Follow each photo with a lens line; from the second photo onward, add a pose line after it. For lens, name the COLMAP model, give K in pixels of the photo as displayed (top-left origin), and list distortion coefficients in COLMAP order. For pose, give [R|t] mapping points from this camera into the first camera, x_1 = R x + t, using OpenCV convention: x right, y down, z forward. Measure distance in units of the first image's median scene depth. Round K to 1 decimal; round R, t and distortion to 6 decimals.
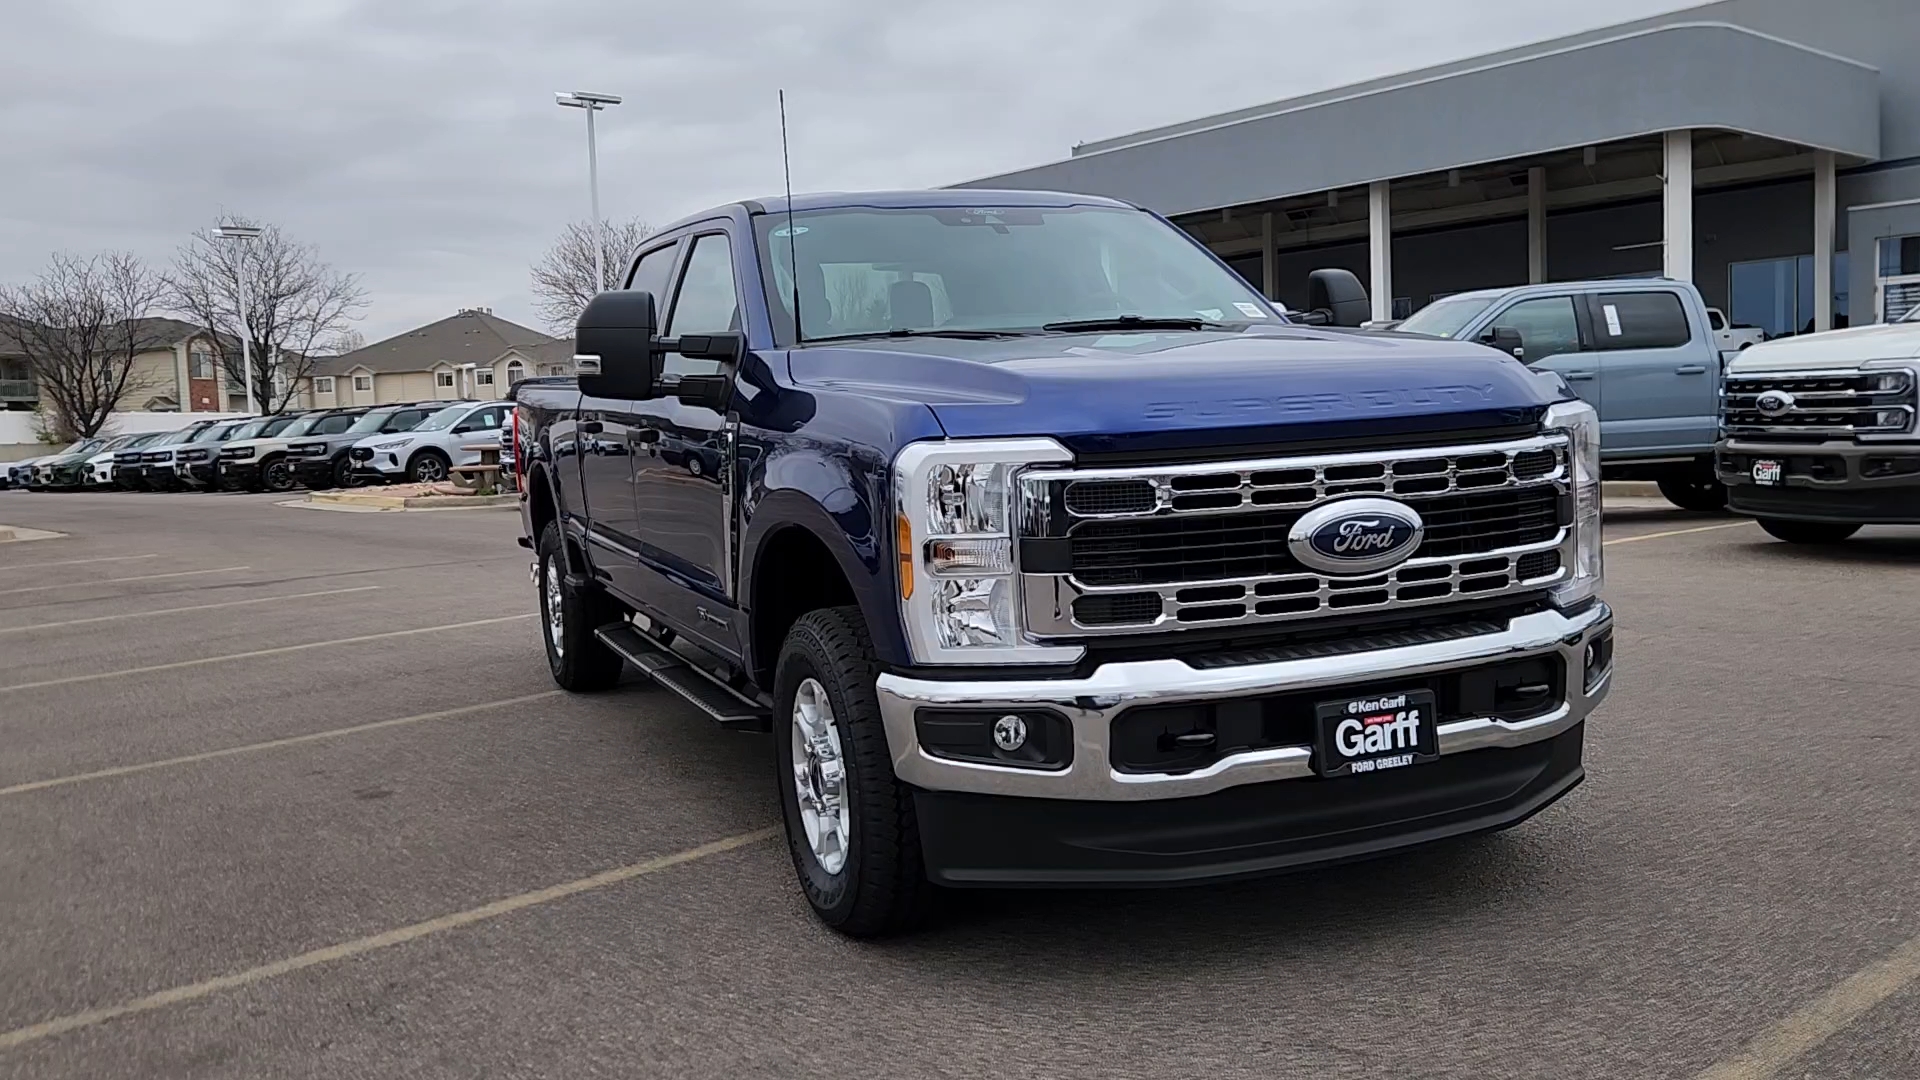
lens RADIAL K [[1673.0, 0, 951.8], [0, 1673.0, 549.0], [0, 0, 1]] dist [0.037429, -0.022894]
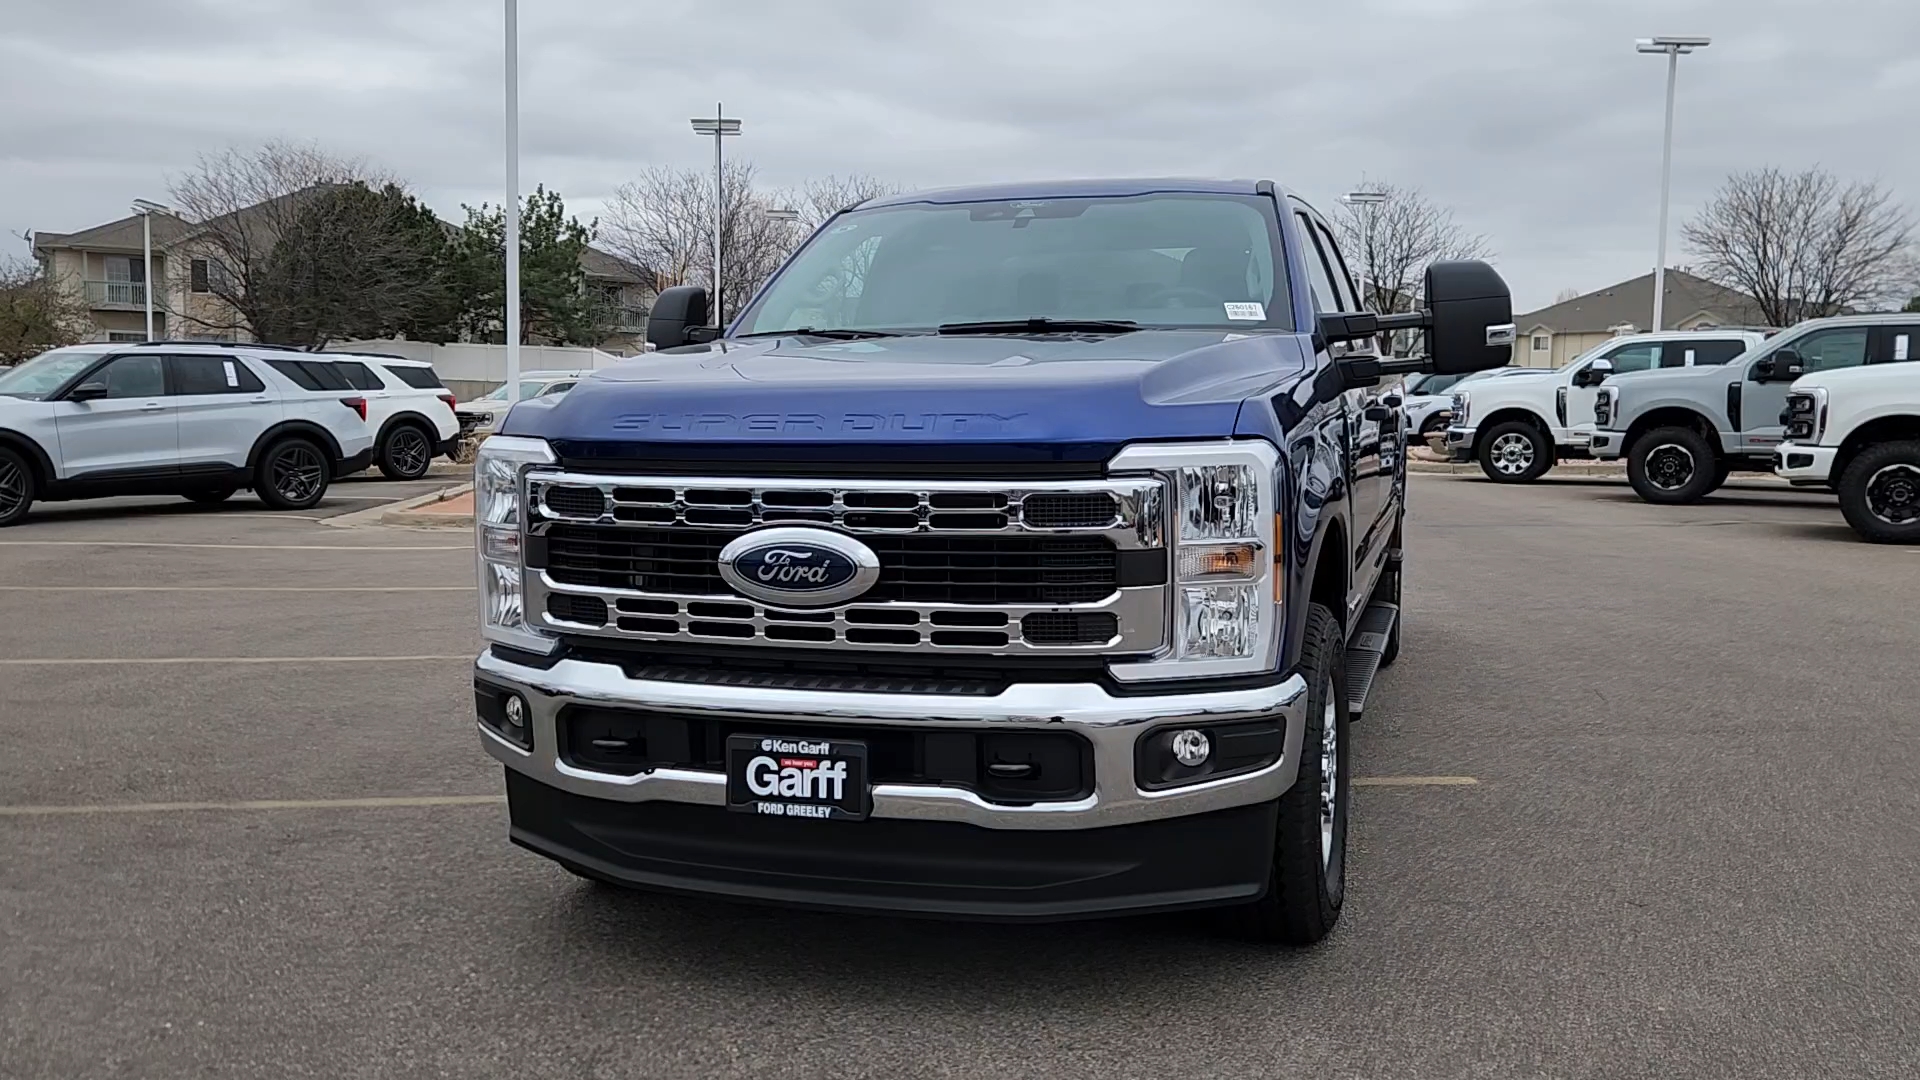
lens RADIAL K [[1673.0, 0, 952.2], [0, 1673.0, 555.5], [0, 0, 1]] dist [0.037429, -0.022894]
pose [[0.768129, 0.109089, -0.630934, 0.875850], [-0.091188, 0.993973, 0.060842, -0.077028], [0.633769, 0.010799, 0.773447, 0.318069]]
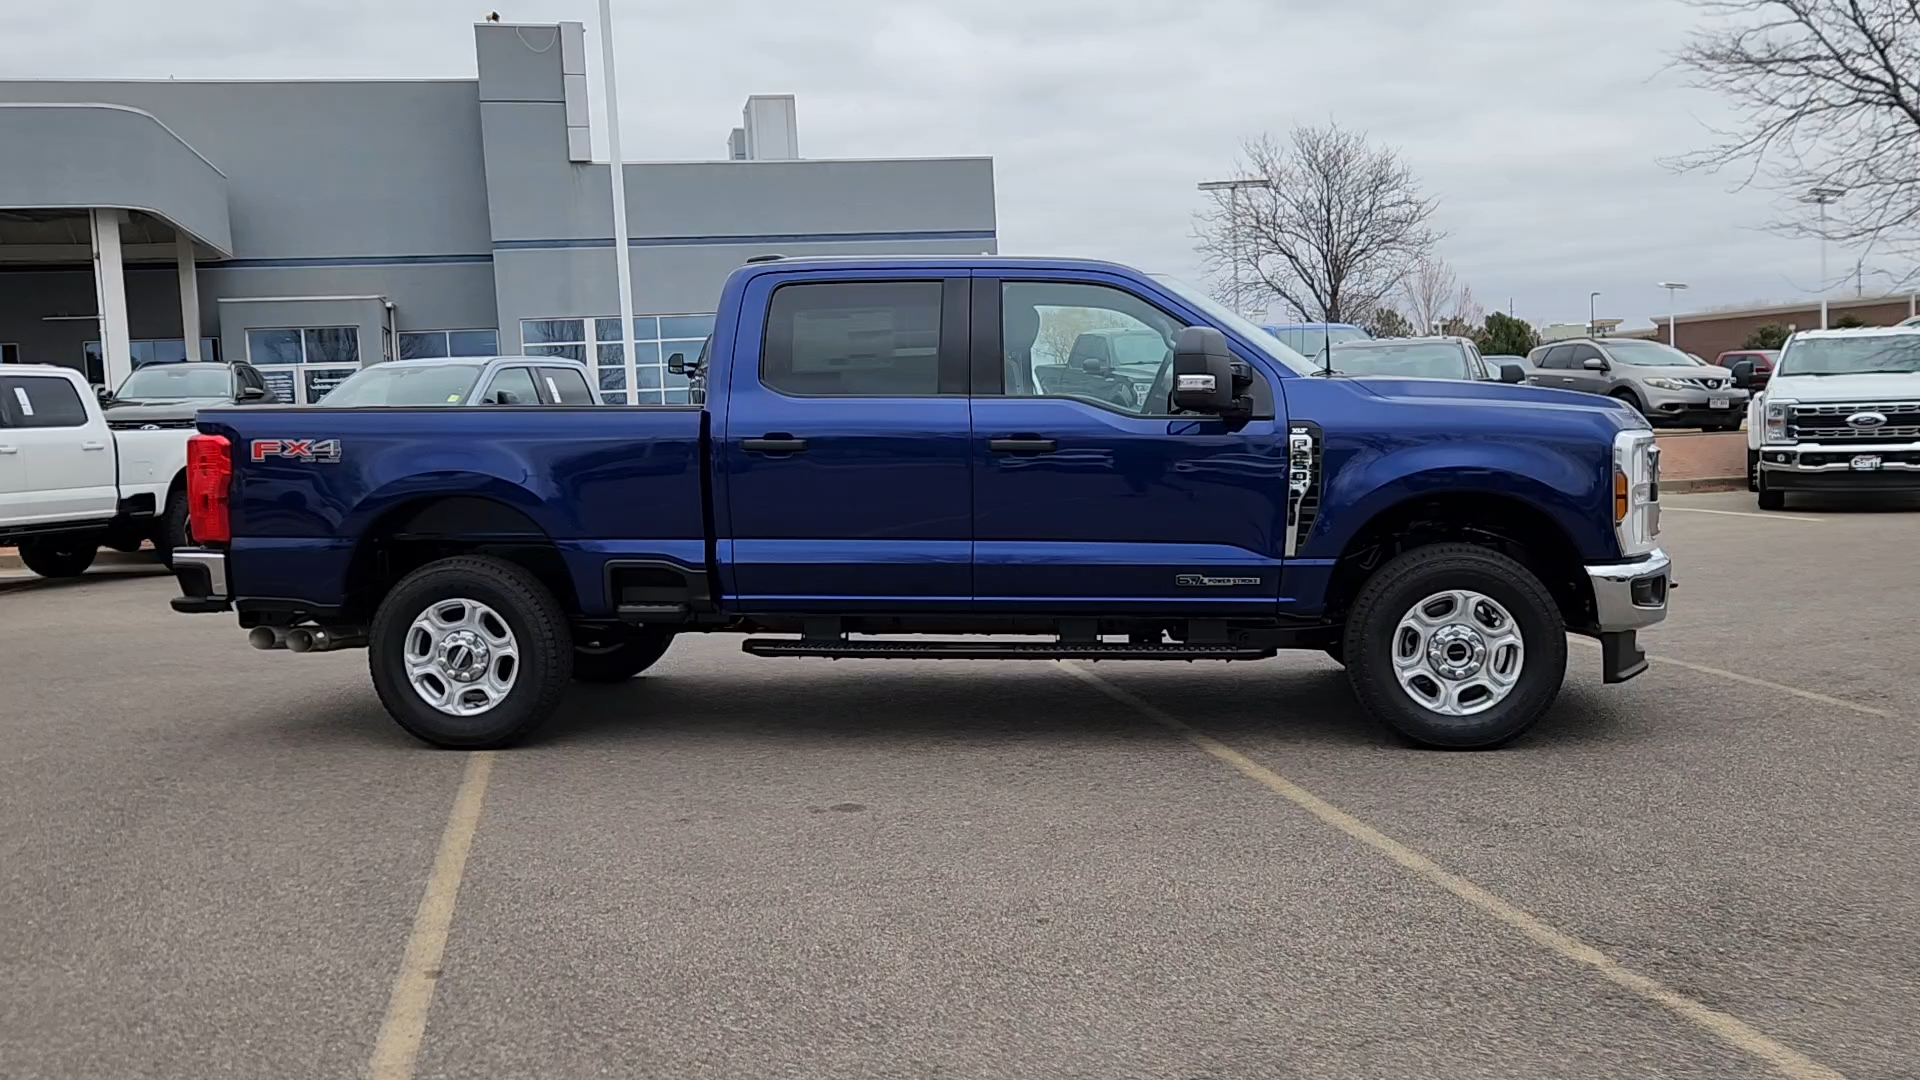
lens RADIAL K [[1669.2, 0, 944.8], [0, 1669.2, 556.1], [0, 0, 1]] dist [0.040943, -0.026137]
pose [[0.486398, -0.044774, 0.872589, -1.850648], [0.086252, 0.996269, 0.003042, 0.000682], [-0.869470, 0.073783, 0.488445, 0.724528]]
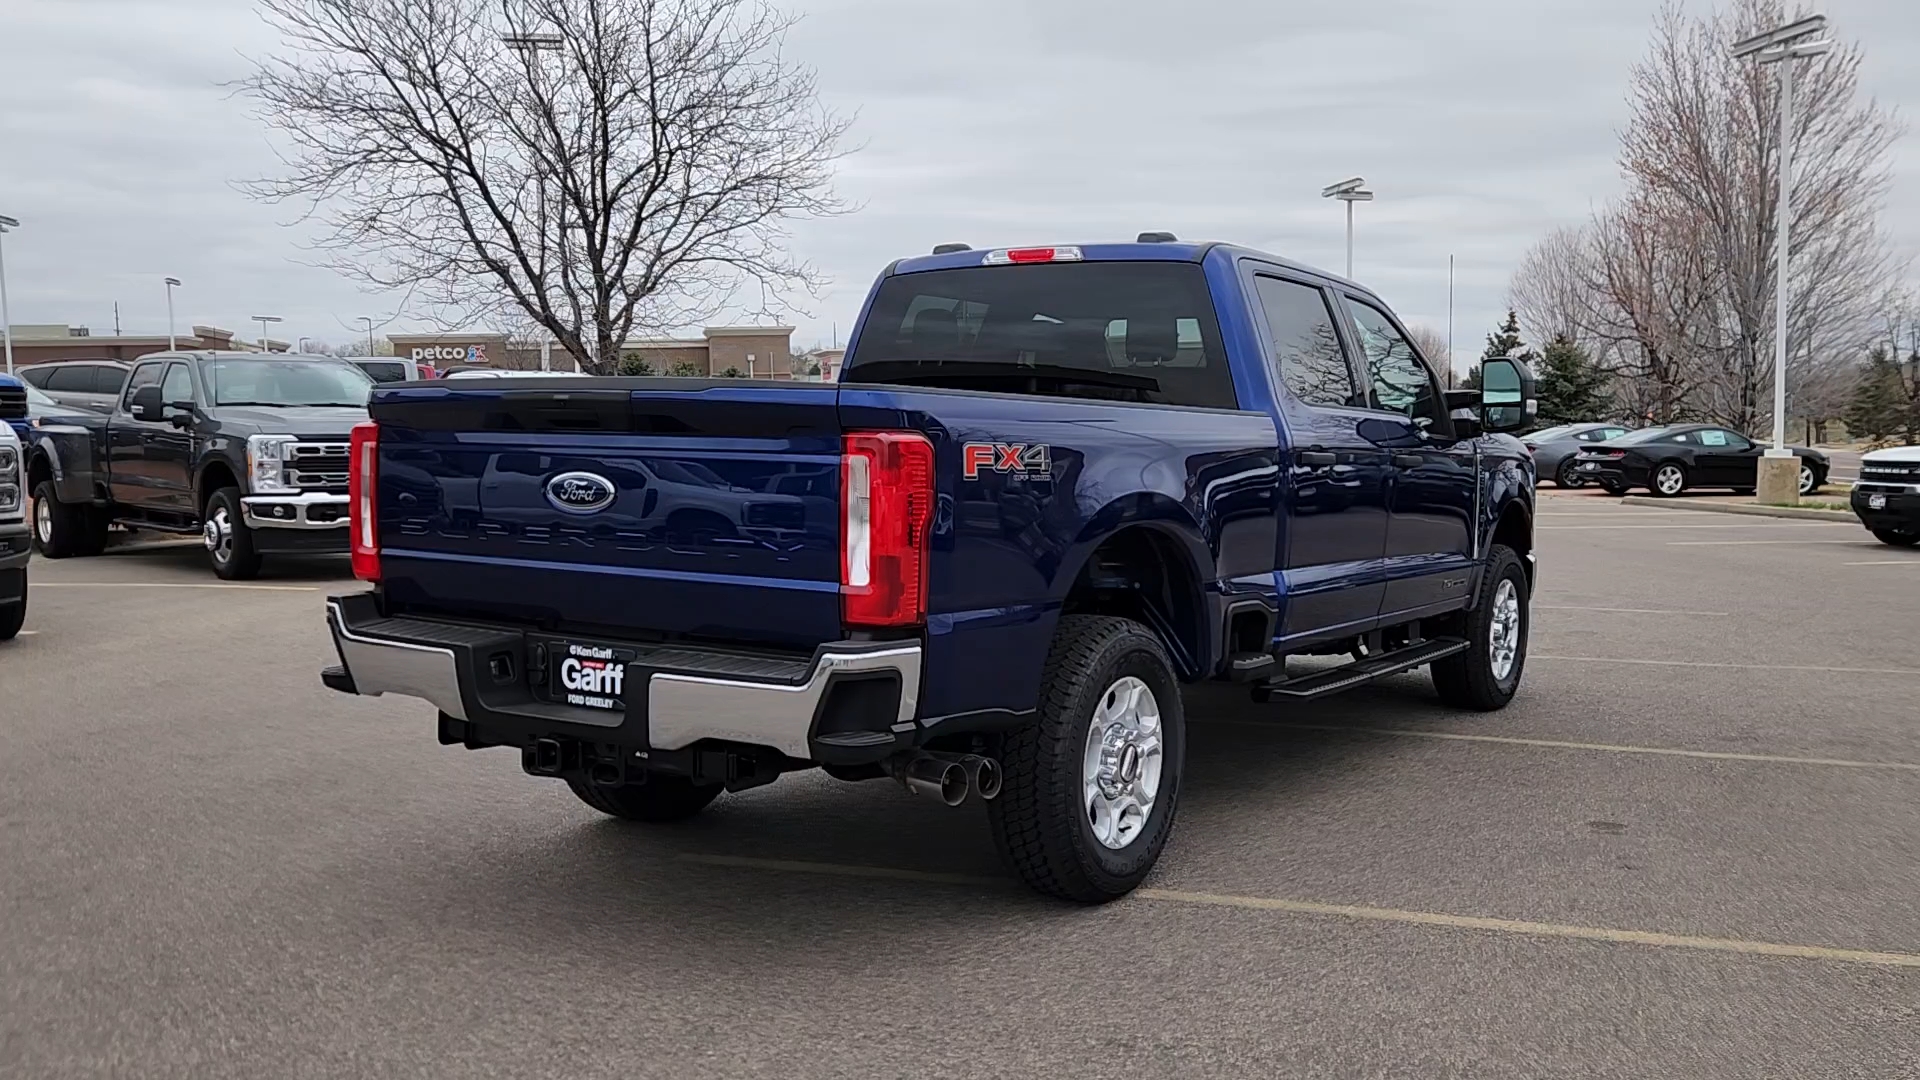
lens RADIAL K [[1671.3, 0, 951.3], [0, 1671.3, 539.3], [0, 0, 1]] dist [0.037099, -0.018041]
pose [[-0.566413, -0.015010, 0.823985, -1.473013], [0.096830, 0.991697, 0.084627, -0.218103], [-0.818413, 0.127720, -0.560256, 2.907522]]
